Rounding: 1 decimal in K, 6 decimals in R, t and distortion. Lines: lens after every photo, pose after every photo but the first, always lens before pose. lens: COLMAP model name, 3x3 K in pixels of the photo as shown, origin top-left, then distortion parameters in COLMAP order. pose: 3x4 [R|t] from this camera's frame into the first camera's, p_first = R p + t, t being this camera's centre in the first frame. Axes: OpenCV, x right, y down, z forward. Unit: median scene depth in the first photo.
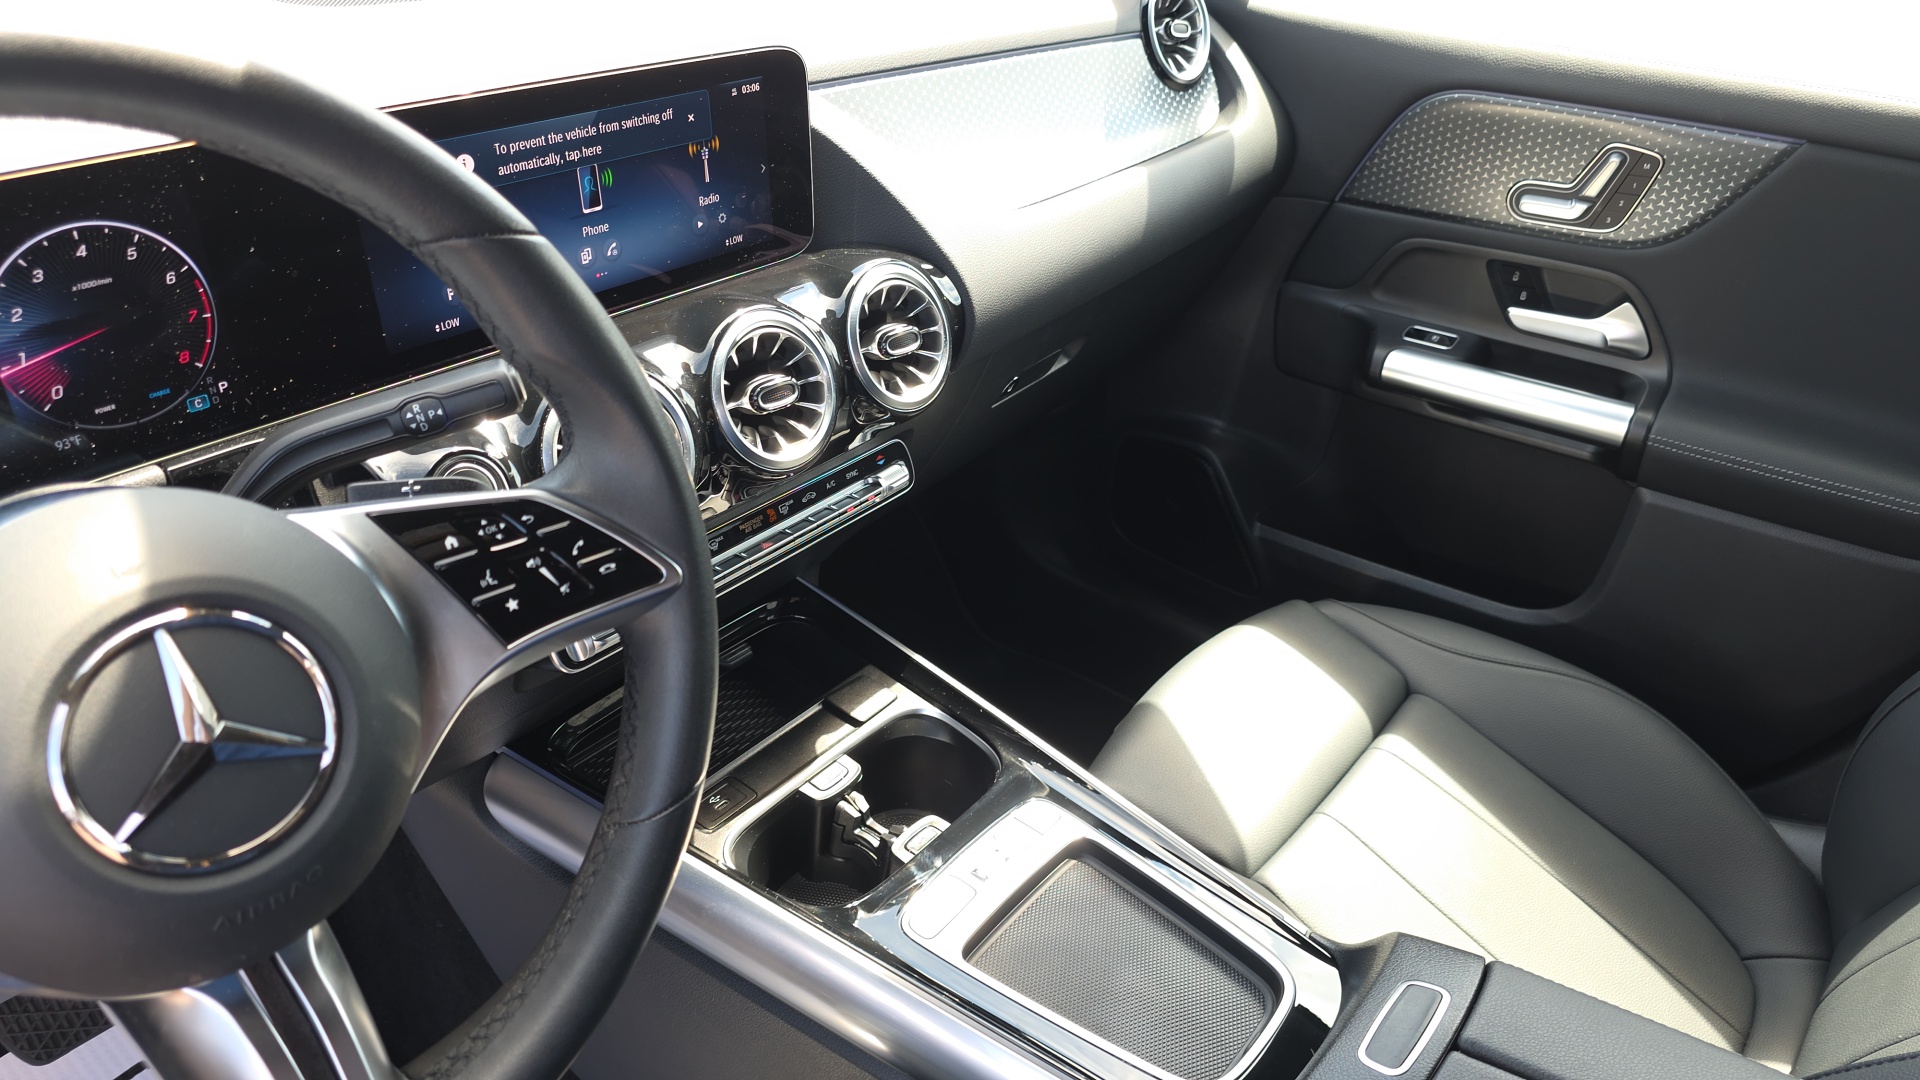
lens RADIAL K [[1315.5, 0, 963.0], [0, 1315.5, 534.5], [0, 0, 1]] dist [0.050921, -0.057361]
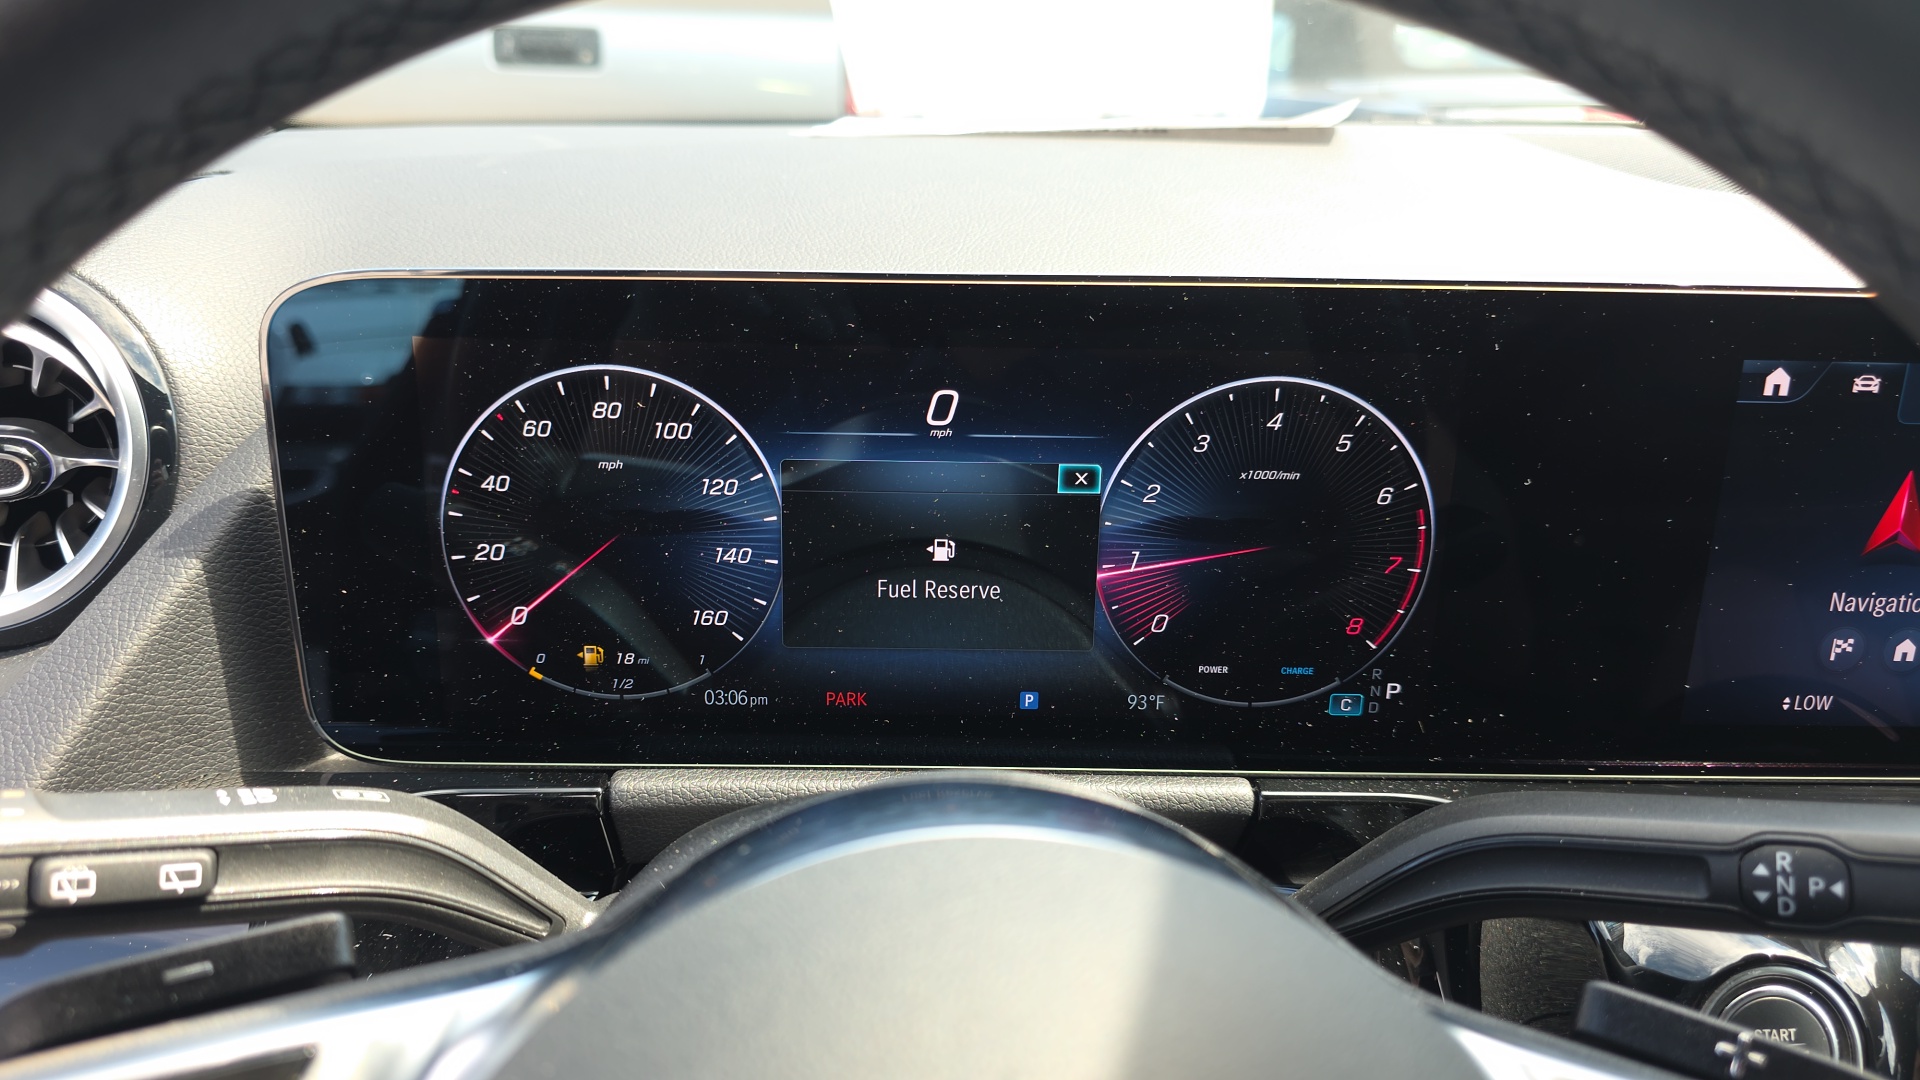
lens RADIAL K [[1308.9, 0, 926.9], [0, 1308.9, 551.2], [0, 0, 1]] dist [0.011063, -0.011811]
pose [[0.645196, 0.208813, -0.734928, -0.211471], [-0.388550, 0.917922, -0.080303, -0.031563], [0.657838, 0.337368, 0.673373, 0.346774]]
